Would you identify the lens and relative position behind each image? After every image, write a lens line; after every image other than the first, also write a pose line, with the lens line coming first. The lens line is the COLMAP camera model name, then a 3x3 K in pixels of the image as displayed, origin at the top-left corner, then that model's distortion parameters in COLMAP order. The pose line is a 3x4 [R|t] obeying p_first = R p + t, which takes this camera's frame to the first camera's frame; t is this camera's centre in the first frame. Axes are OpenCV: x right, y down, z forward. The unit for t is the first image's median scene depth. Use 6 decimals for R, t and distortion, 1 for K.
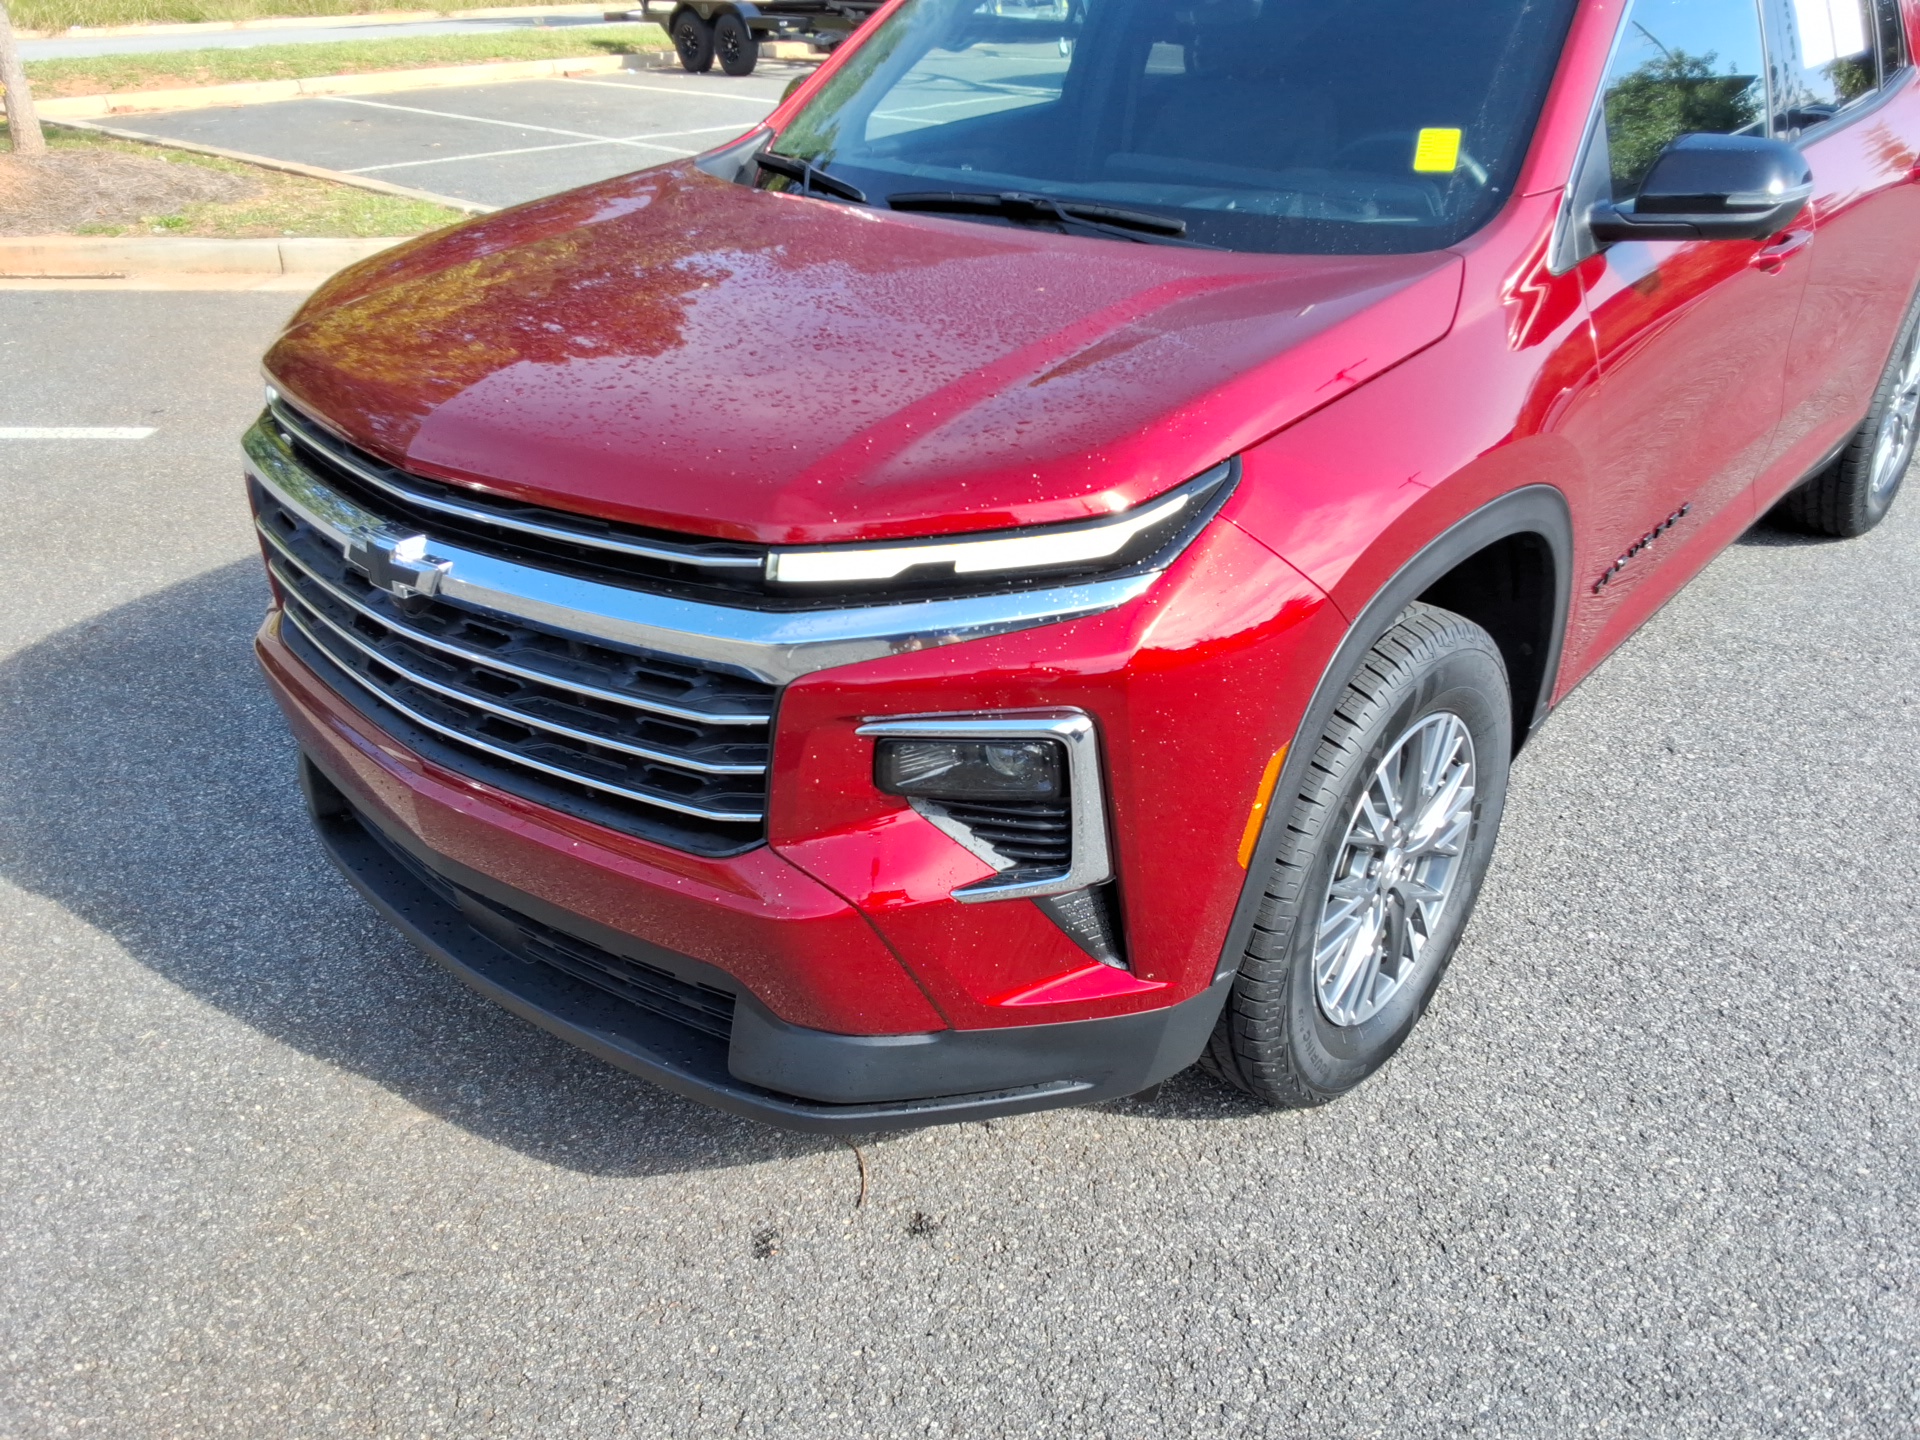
lens RADIAL K [[1547.3, 0, 977.7], [0, 1547.3, 694.9], [0, 0, 1]] dist [0.126644, -0.195810]
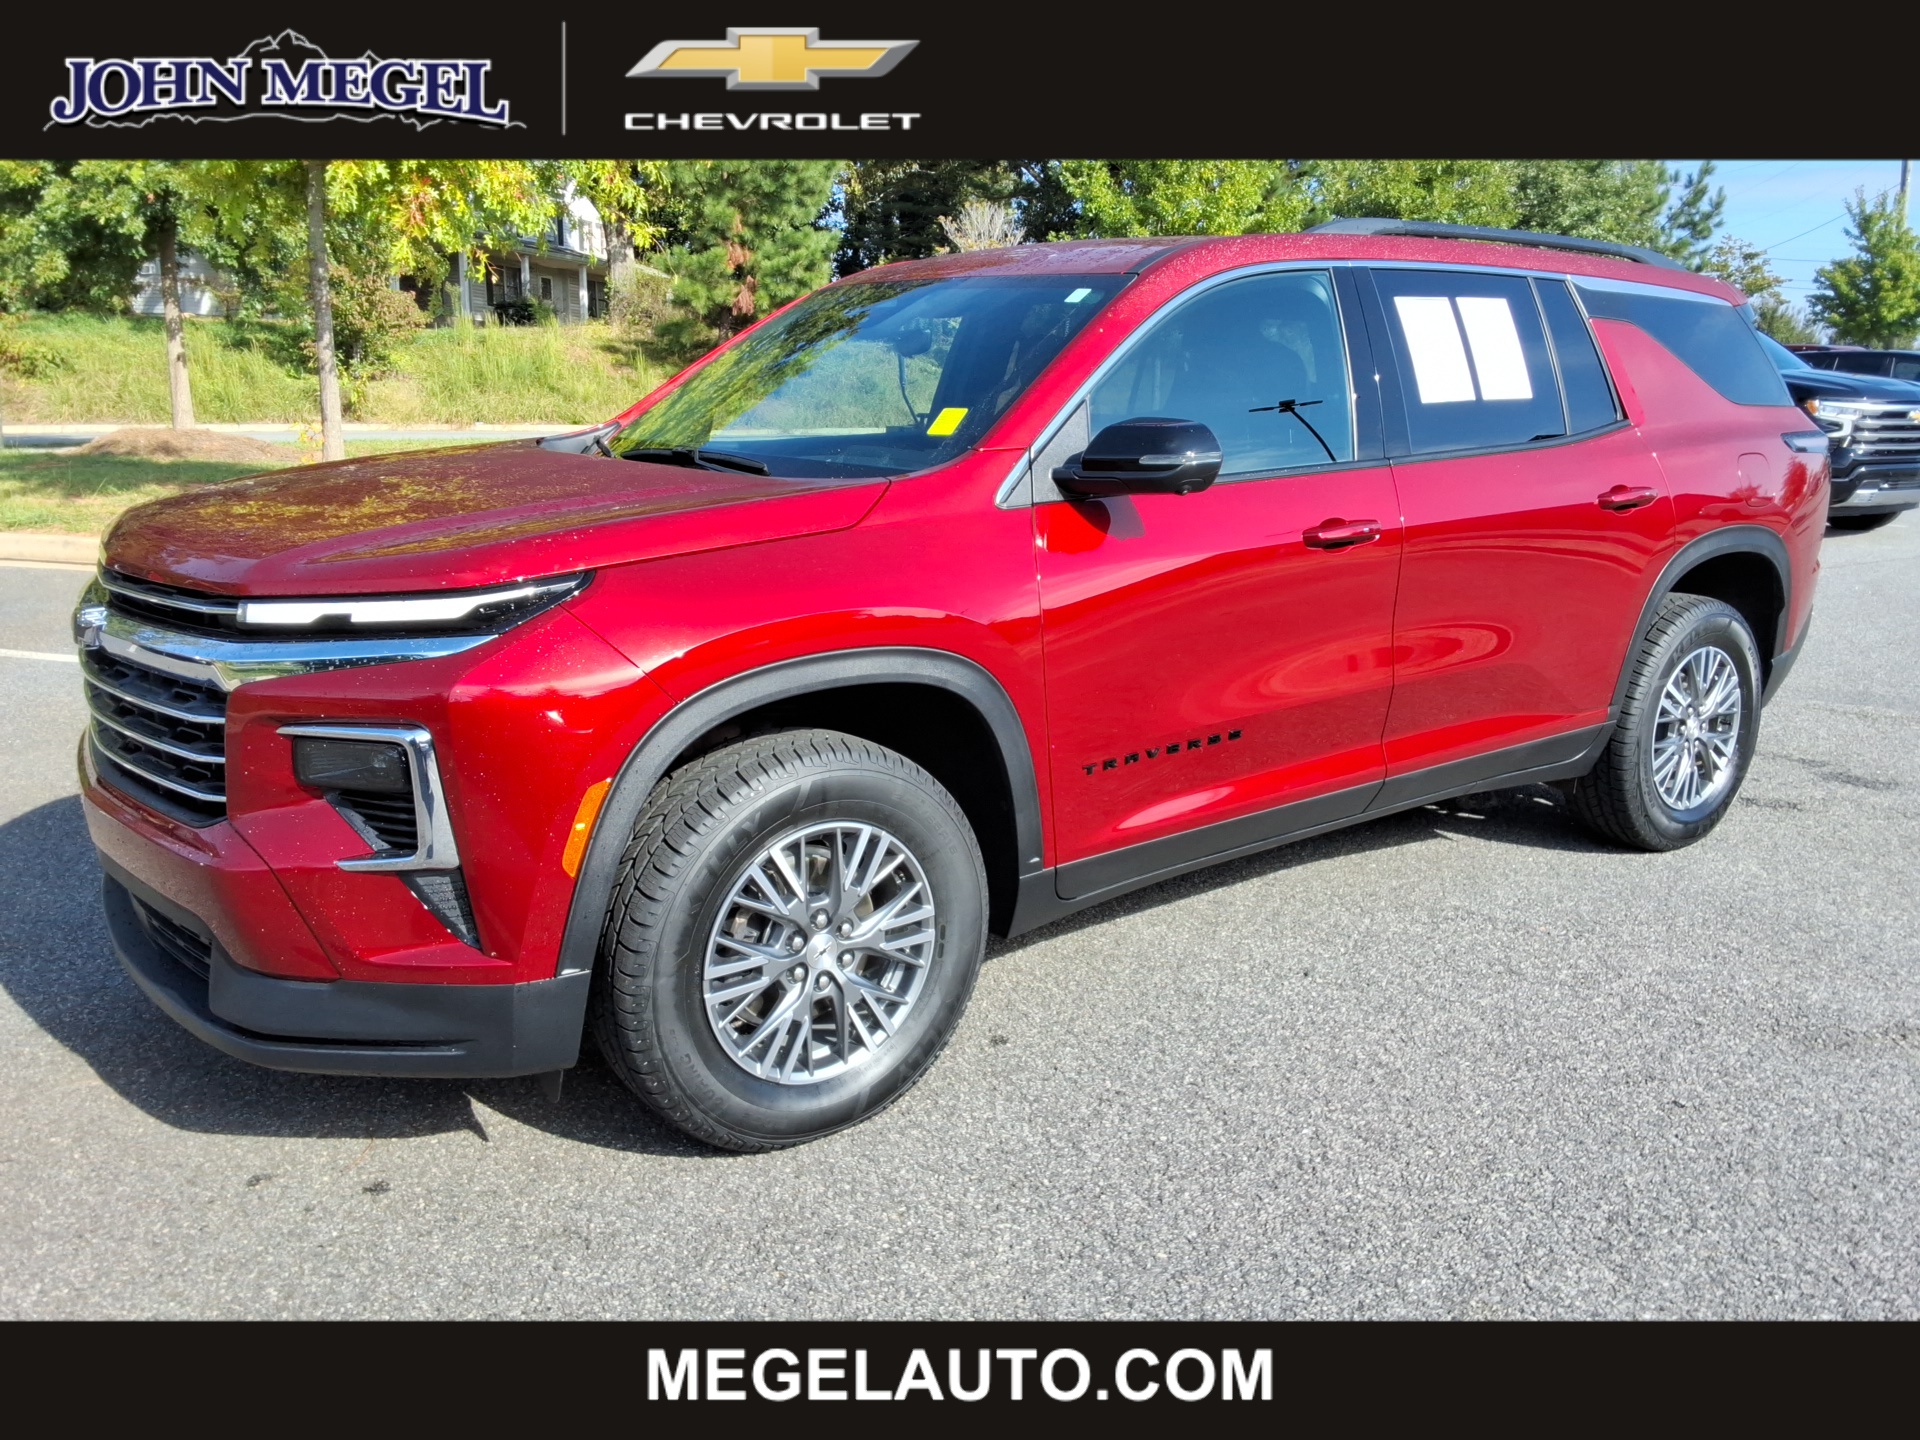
lens RADIAL K [[1547.3, 0, 977.7], [0, 1547.3, 694.9], [0, 0, 1]] dist [0.126644, -0.195810]
pose [[0.976403, 0.065626, -0.205744, 0.761795], [-0.115022, 0.964366, -0.238262, 0.236429], [0.182777, 0.256305, 0.949158, -0.223934]]
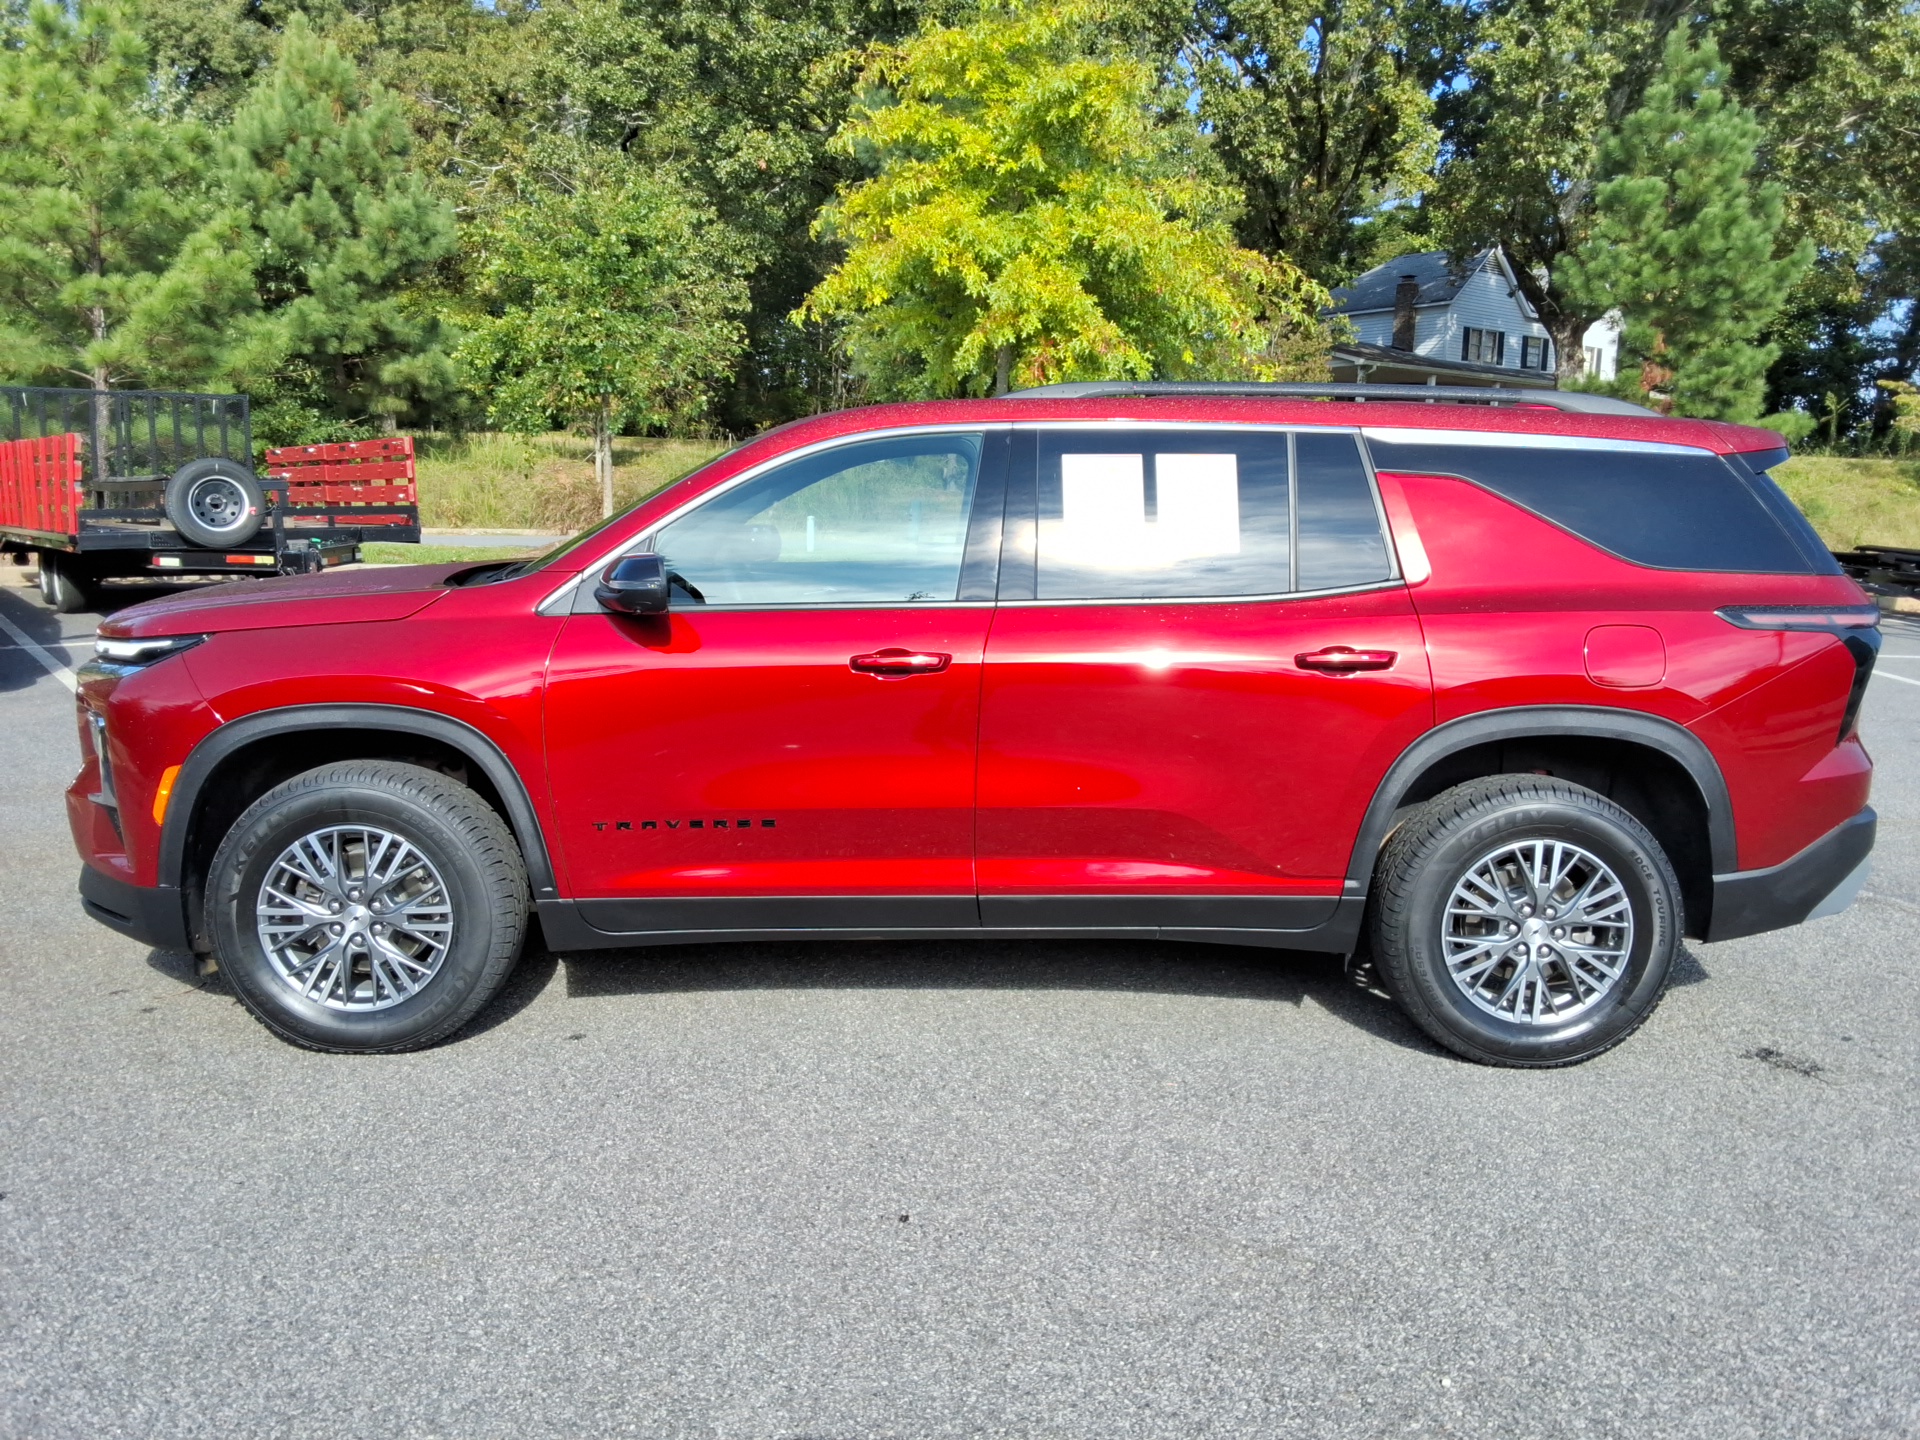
lens RADIAL K [[1547.3, 0, 977.7], [0, 1547.3, 694.9], [0, 0, 1]] dist [0.126644, -0.195810]
pose [[0.654665, 0.132968, -0.744133, 2.432503], [-0.361379, 0.919682, -0.153593, -0.123424], [0.663942, 0.369466, 0.650135, 0.306981]]
